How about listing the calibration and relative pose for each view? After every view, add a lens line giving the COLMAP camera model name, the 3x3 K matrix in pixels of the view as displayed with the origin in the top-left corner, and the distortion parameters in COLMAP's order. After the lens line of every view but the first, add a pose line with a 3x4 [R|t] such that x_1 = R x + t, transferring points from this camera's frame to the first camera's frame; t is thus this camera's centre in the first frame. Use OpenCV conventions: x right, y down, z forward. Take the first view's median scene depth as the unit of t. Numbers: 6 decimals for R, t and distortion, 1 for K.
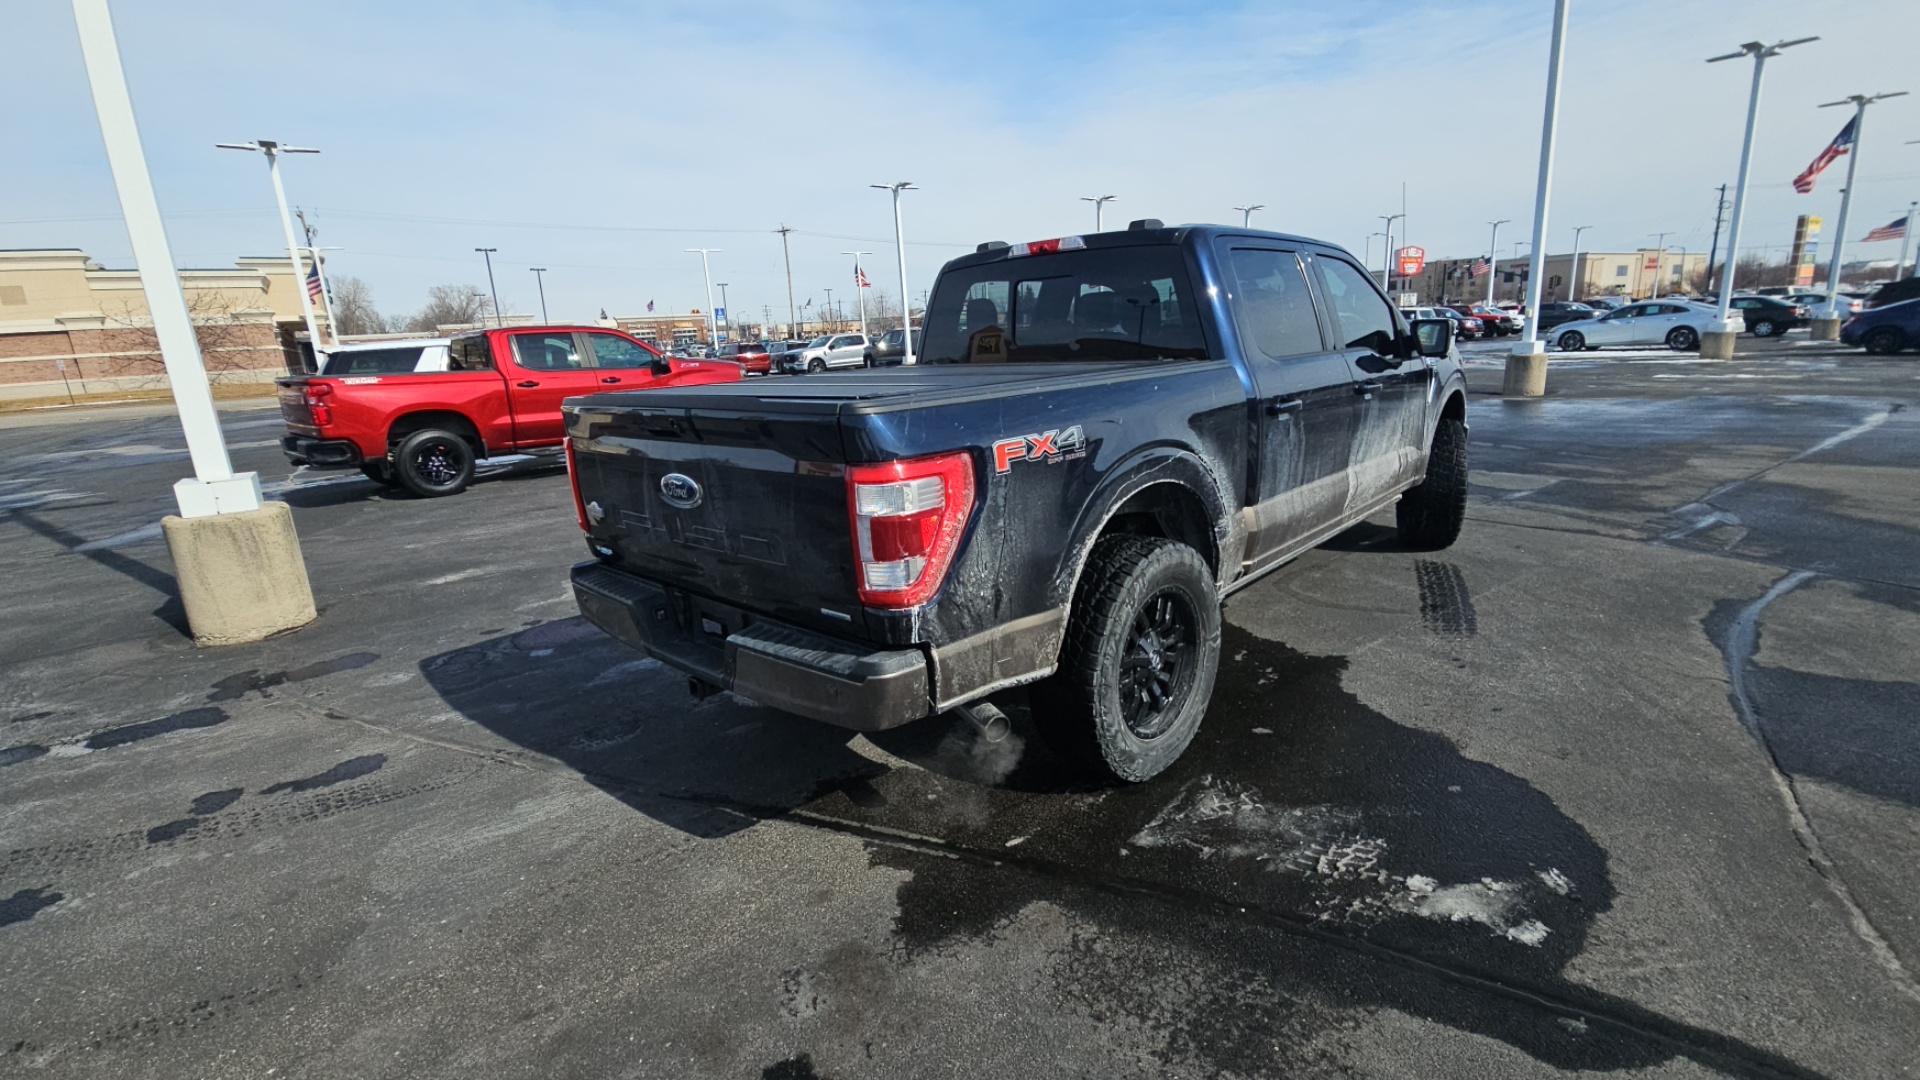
lens RADIAL K [[851.9, 0, 979.3], [0, 851.9, 546.0], [0, 0, 1]] dist [0.005407, -0.004570]
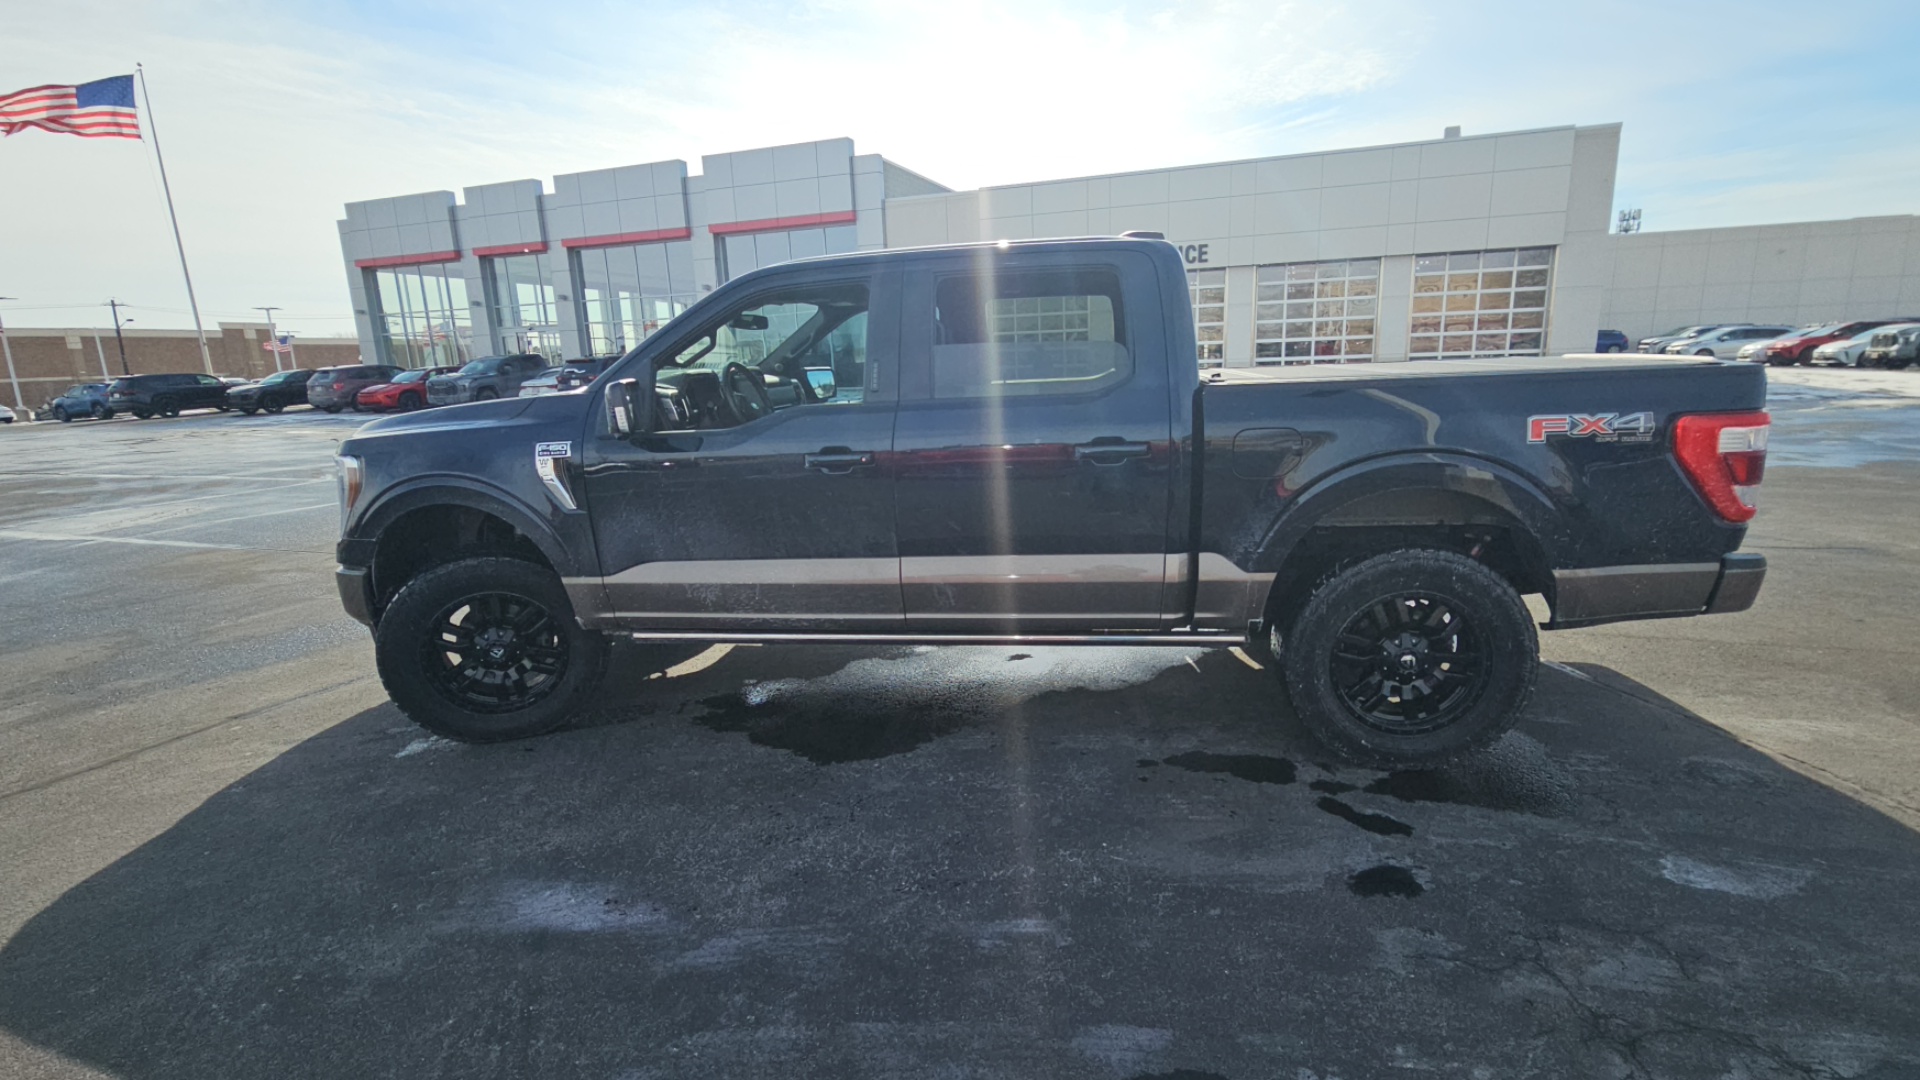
lens RADIAL K [[850.6, 0, 980.4], [0, 850.6, 547.3], [0, 0, 1]] dist [-0.000079, -0.000399]
pose [[-0.569336, -0.107860, 0.814999, -0.737547], [0.265979, 0.913870, 0.306750, -0.472674], [-0.777889, 0.391417, -0.491611, 2.075989]]
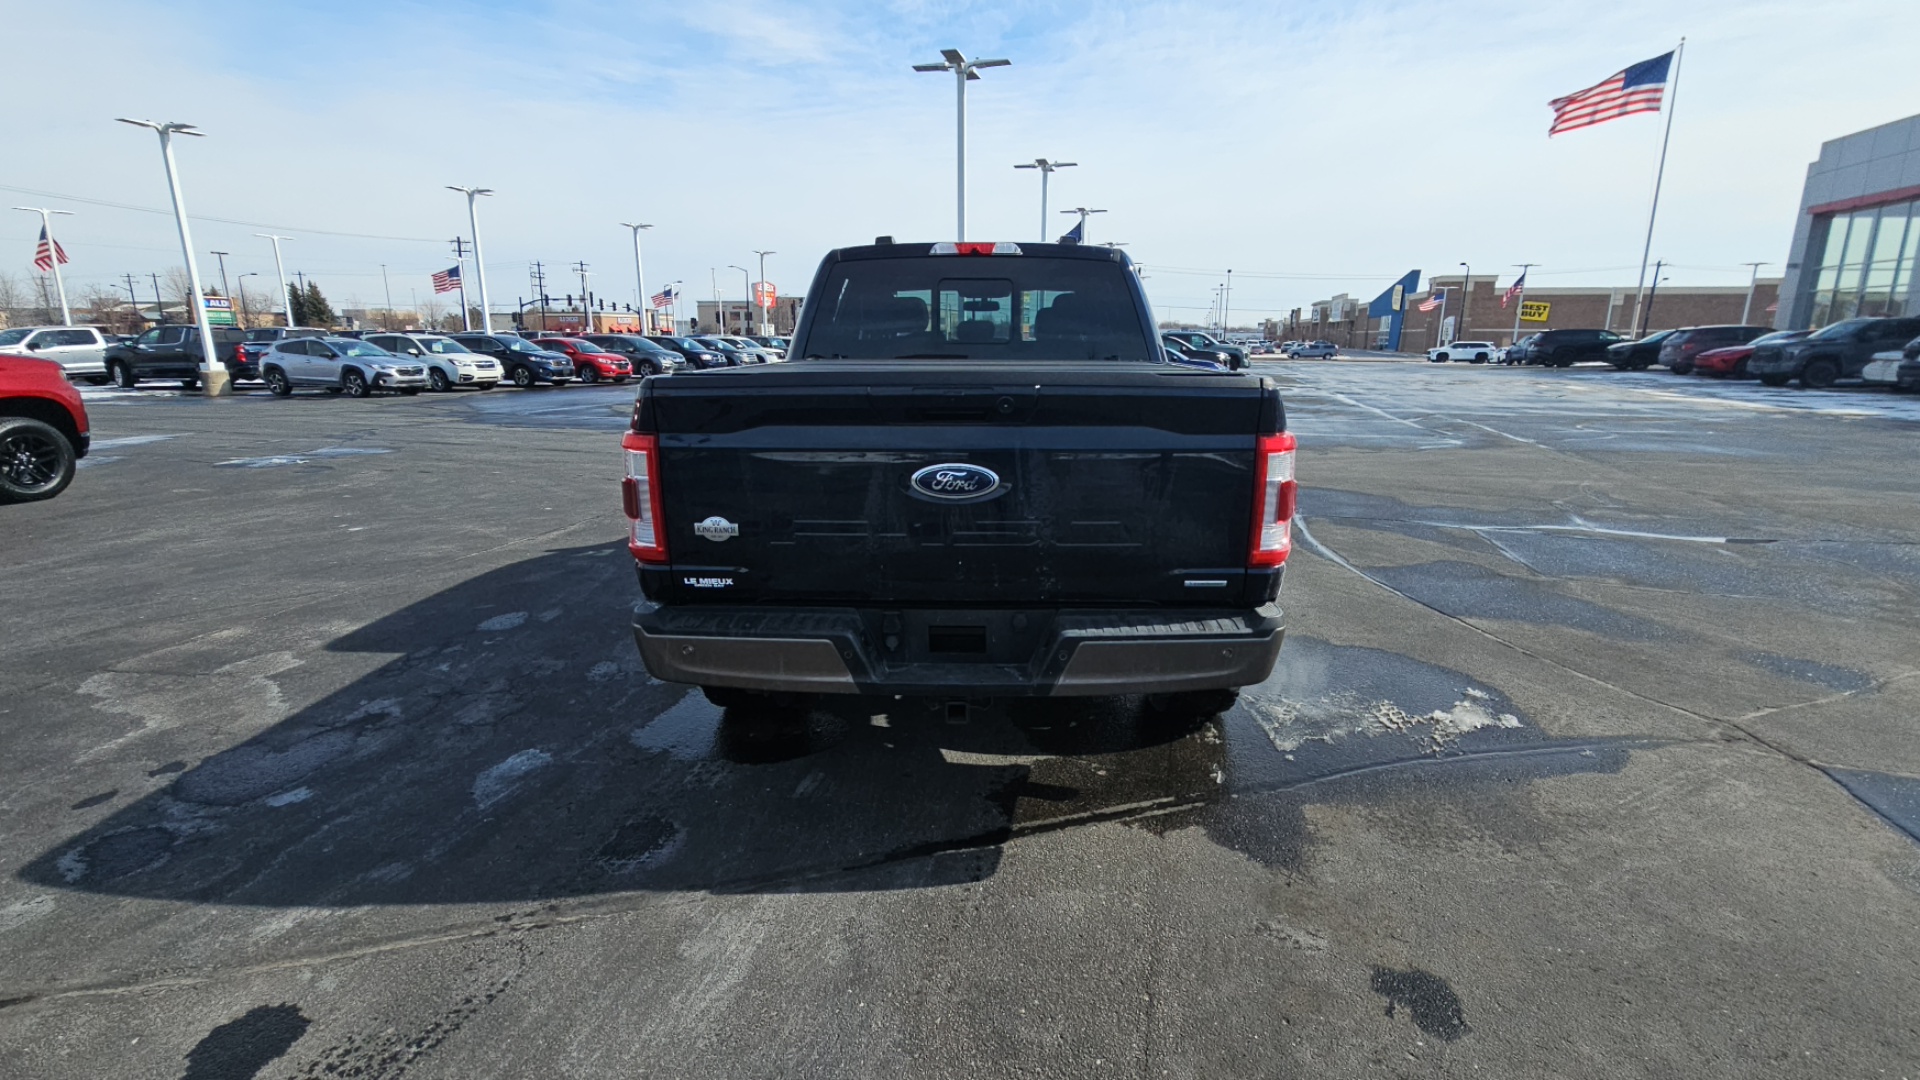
lens RADIAL K [[850.6, 0, 980.4], [0, 850.6, 547.3], [0, 0, 1]] dist [-0.000079, -0.000399]
pose [[0.753711, -0.101992, 0.649243, -0.727163], [0.118170, 0.992816, 0.018781, -0.010815], [-0.646494, 0.062565, 0.760349, 0.270640]]
